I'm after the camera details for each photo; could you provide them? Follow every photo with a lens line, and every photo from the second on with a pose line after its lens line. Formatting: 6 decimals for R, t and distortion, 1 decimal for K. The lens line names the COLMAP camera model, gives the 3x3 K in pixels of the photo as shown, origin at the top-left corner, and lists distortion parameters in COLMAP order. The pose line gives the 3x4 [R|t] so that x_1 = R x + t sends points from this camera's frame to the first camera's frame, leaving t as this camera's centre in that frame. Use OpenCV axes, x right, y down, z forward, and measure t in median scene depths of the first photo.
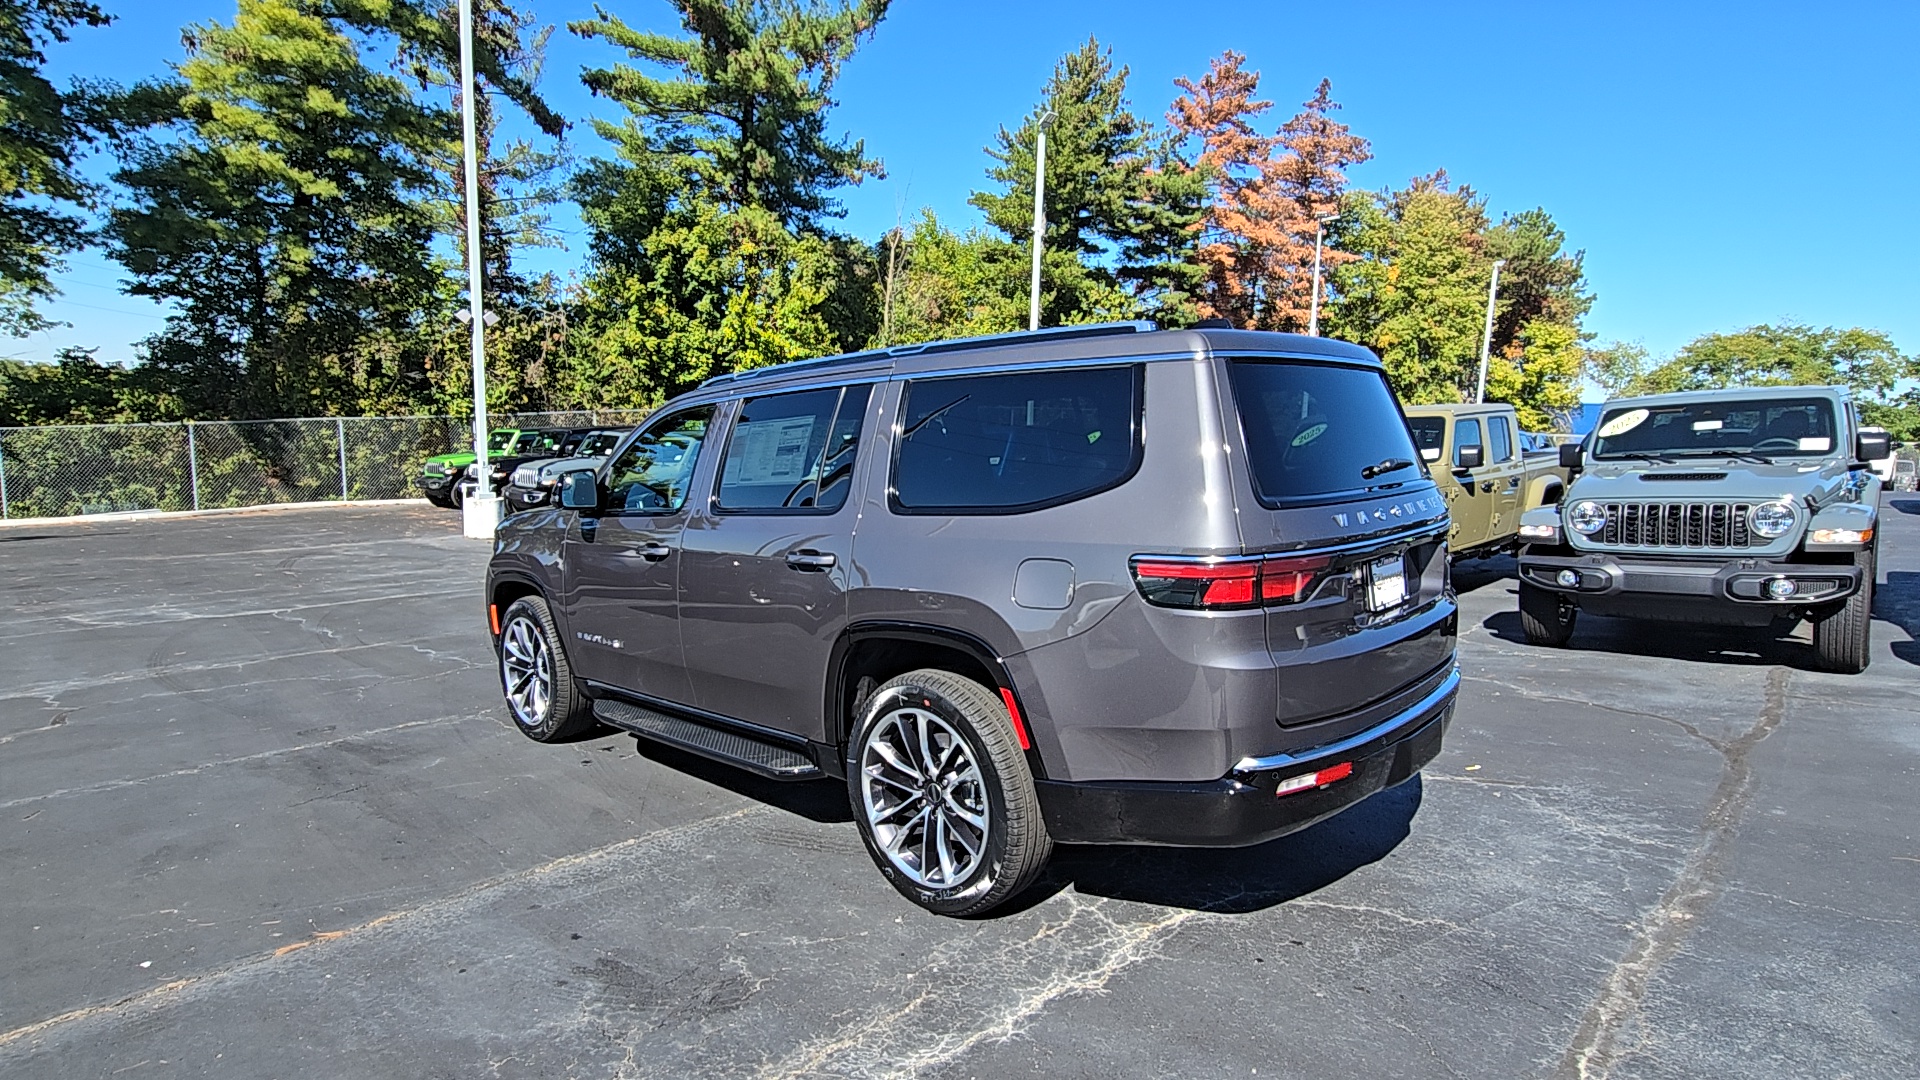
lens RADIAL K [[966.7, 0, 953.6], [0, 966.7, 549.0], [0, 0, 1]] dist [0.000647, -0.001310]
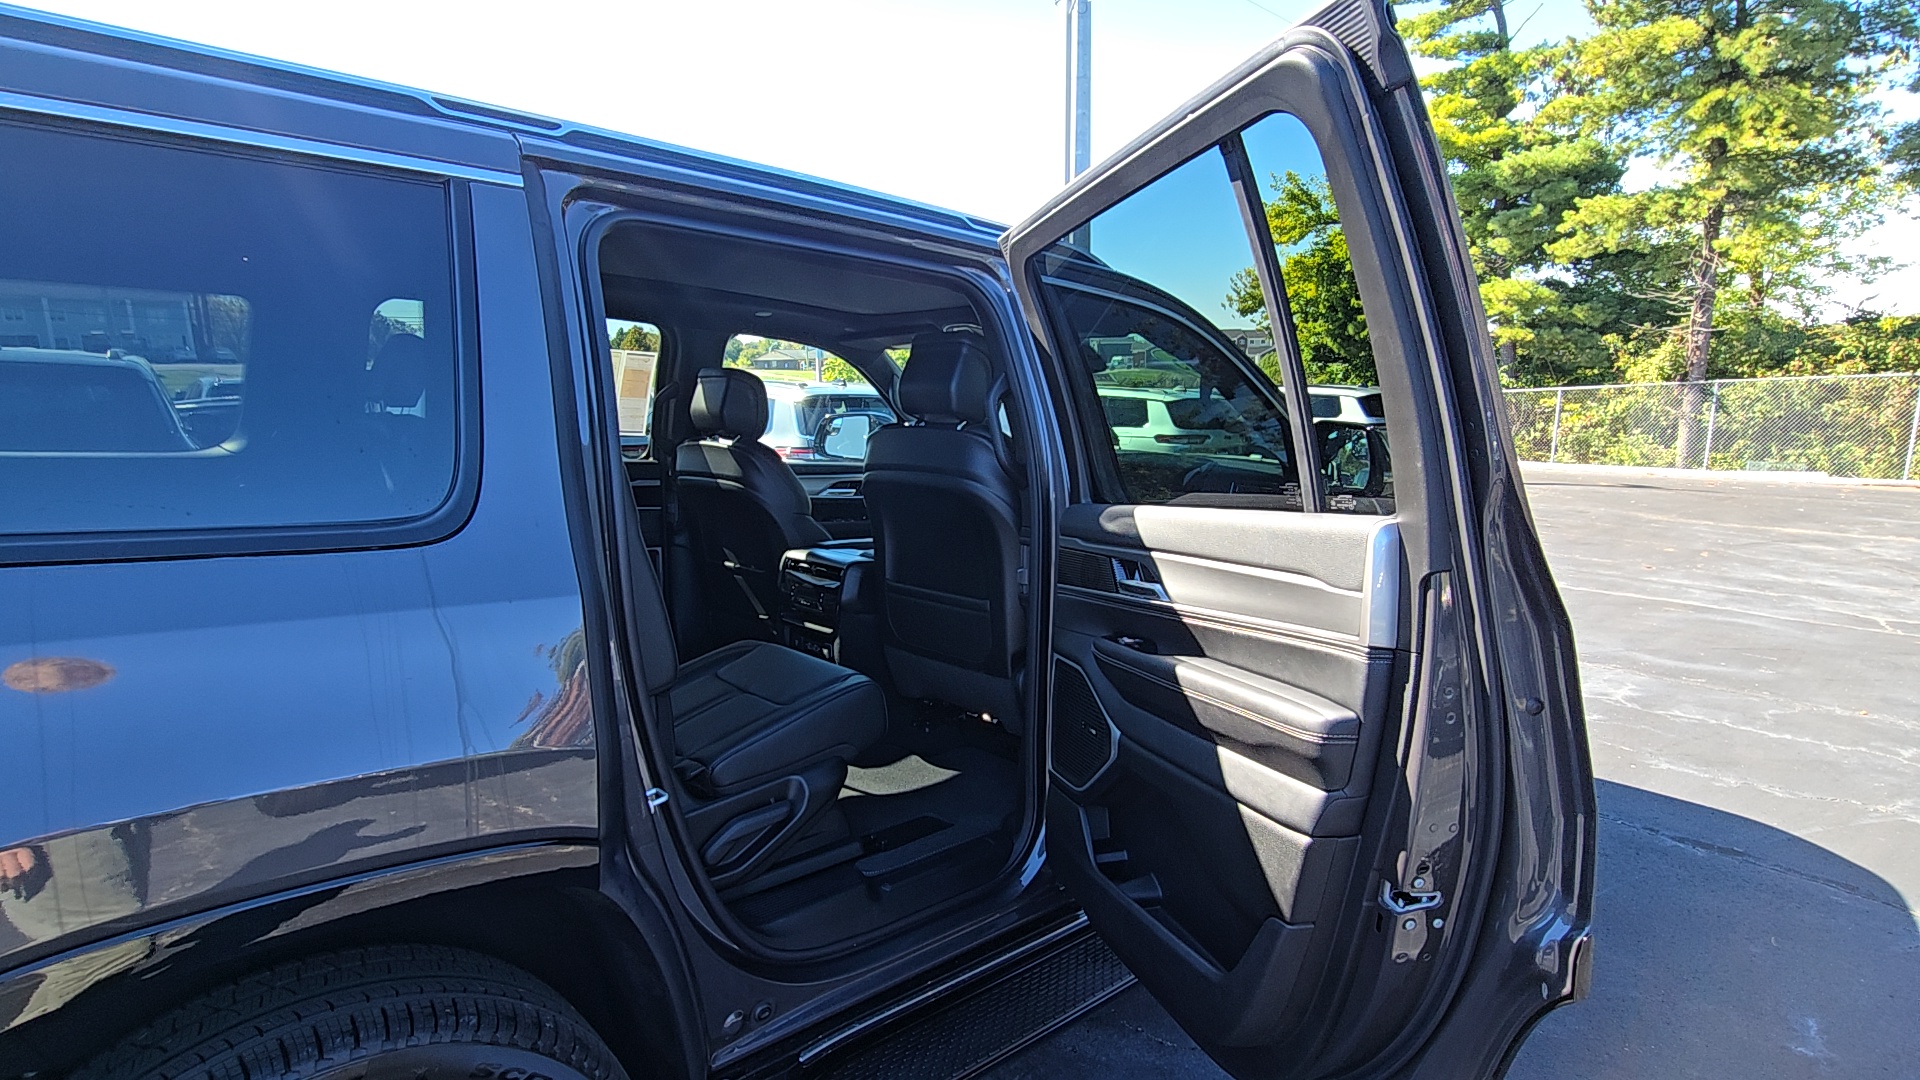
lens RADIAL K [[966.7, 0, 956.1], [0, 966.7, 540.2], [0, 0, 1]] dist [0.000647, -0.001310]
pose [[-0.078215, 0.156715, -0.984542, 0.083674], [-0.121564, 0.978699, 0.165443, -0.023340], [0.989497, 0.132625, -0.057498, 0.214911]]
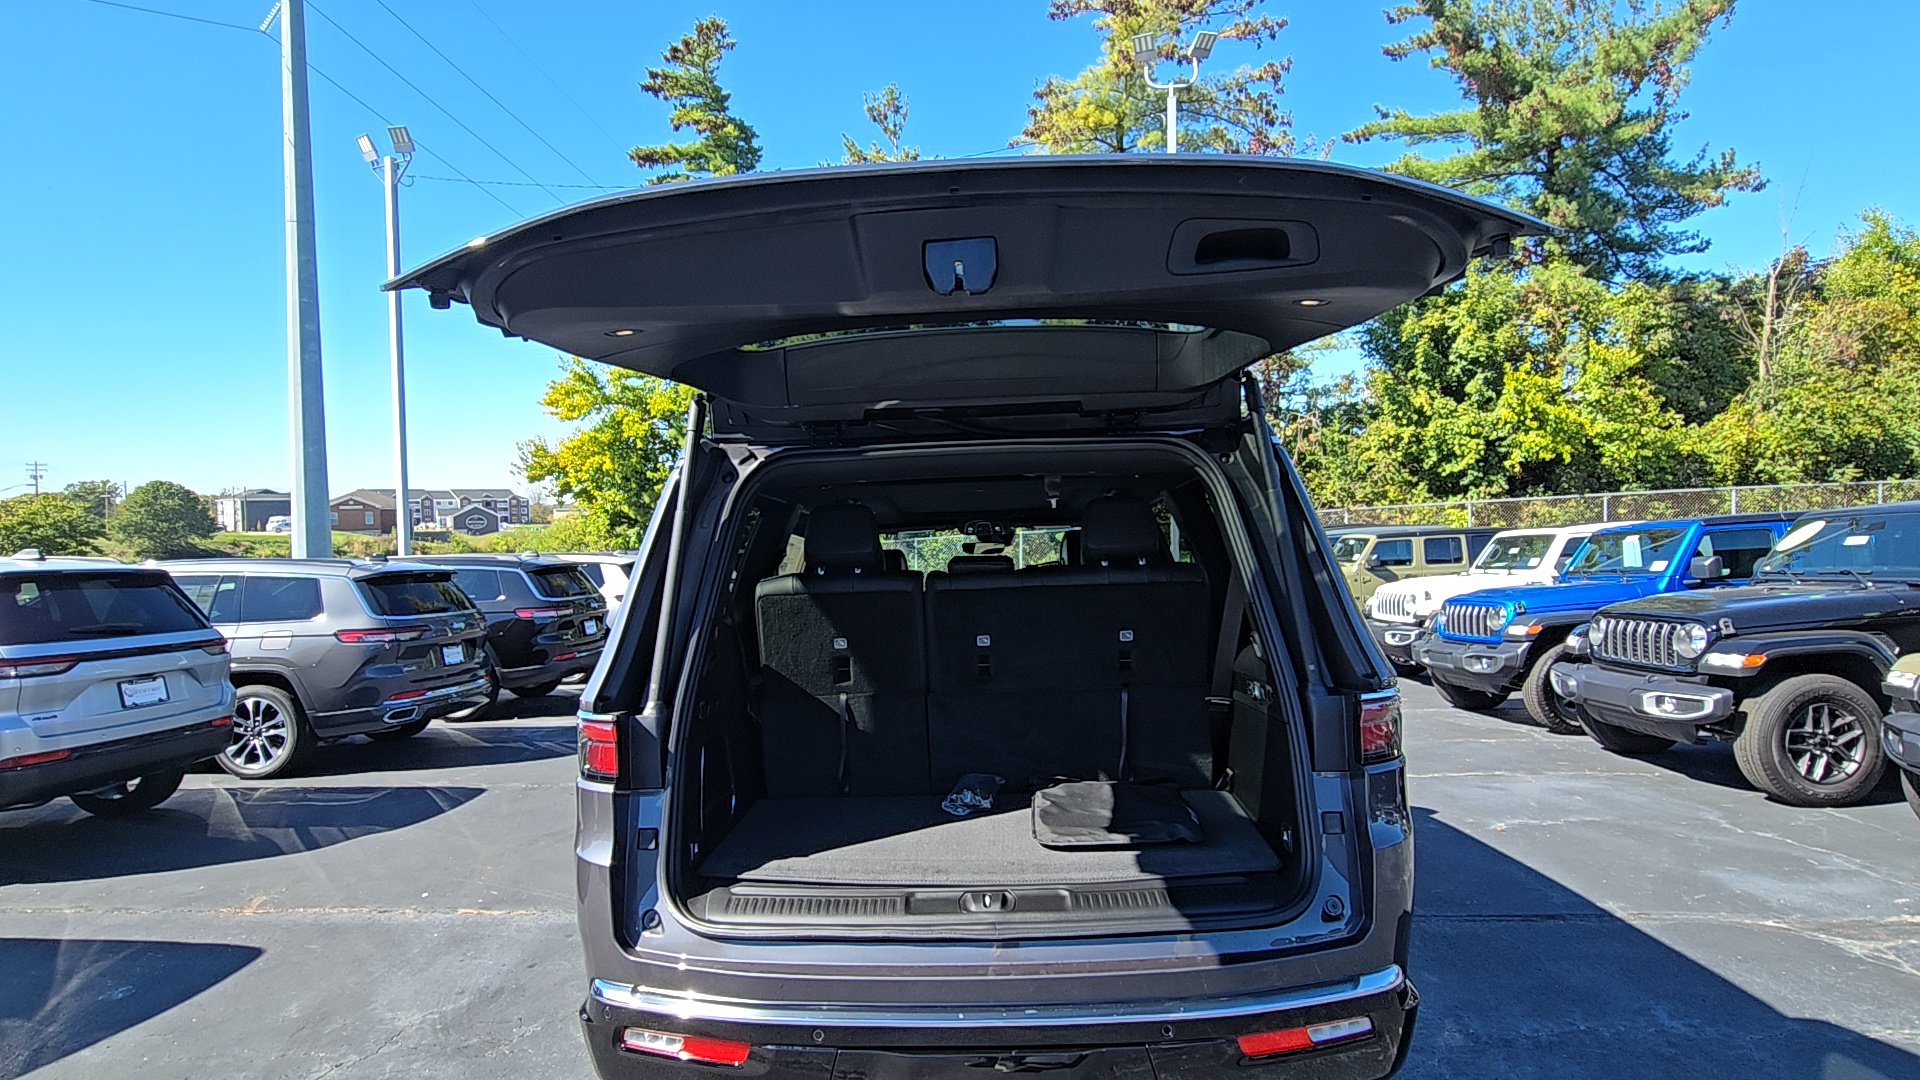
lens RADIAL K [[966.7, 0, 949.8], [0, 966.7, 551.2], [0, 0, 1]] dist [0.000647, -0.001310]
pose [[0.654681, -0.005005, -0.755889, 0.111647], [-0.067728, 0.995568, -0.065251, -0.009771], [0.752865, 0.093914, 0.651440, 0.069818]]
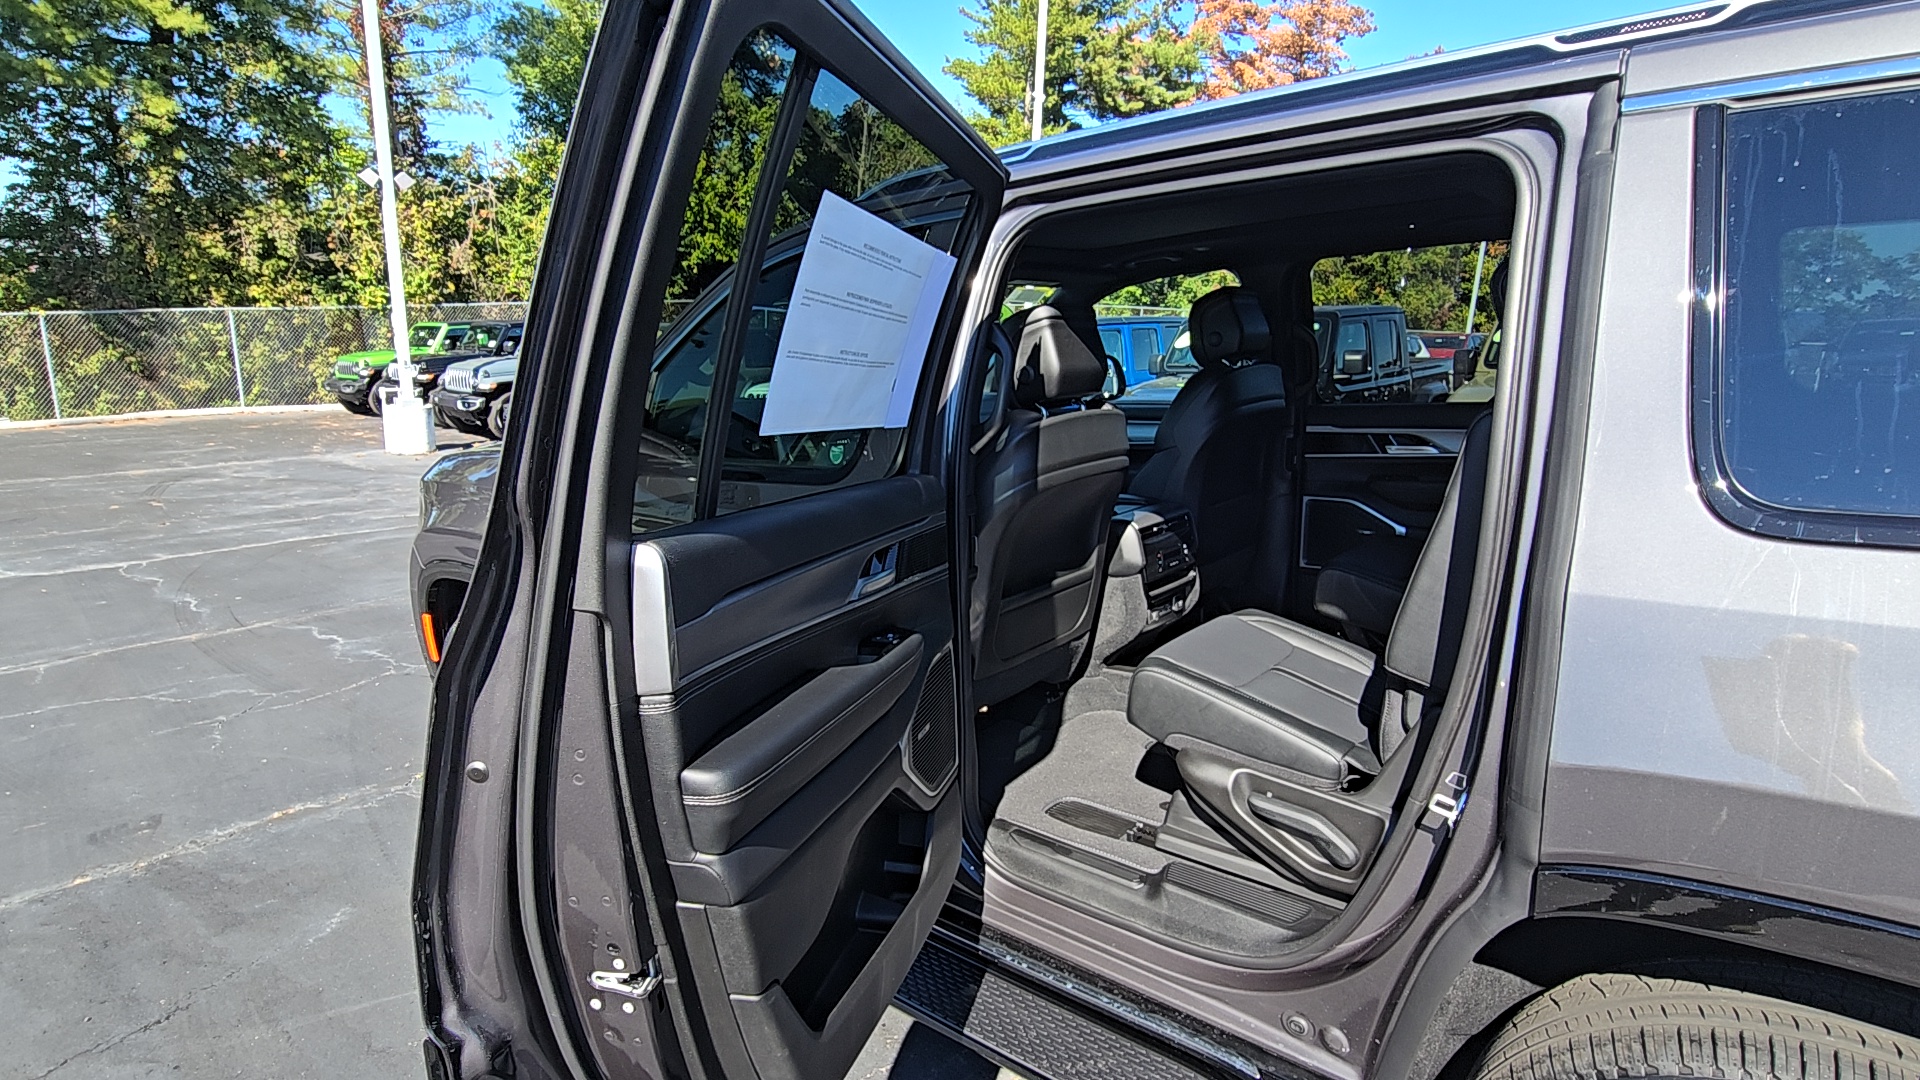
lens RADIAL K [[966.7, 0, 952.2], [0, 966.7, 547.0], [0, 0, 1]] dist [0.000647, -0.001310]
pose [[0.998536, -0.007771, 0.053533, -0.043796], [0.002446, 0.995101, 0.098830, -0.008320], [-0.054039, -0.098554, 0.993663, 0.093815]]
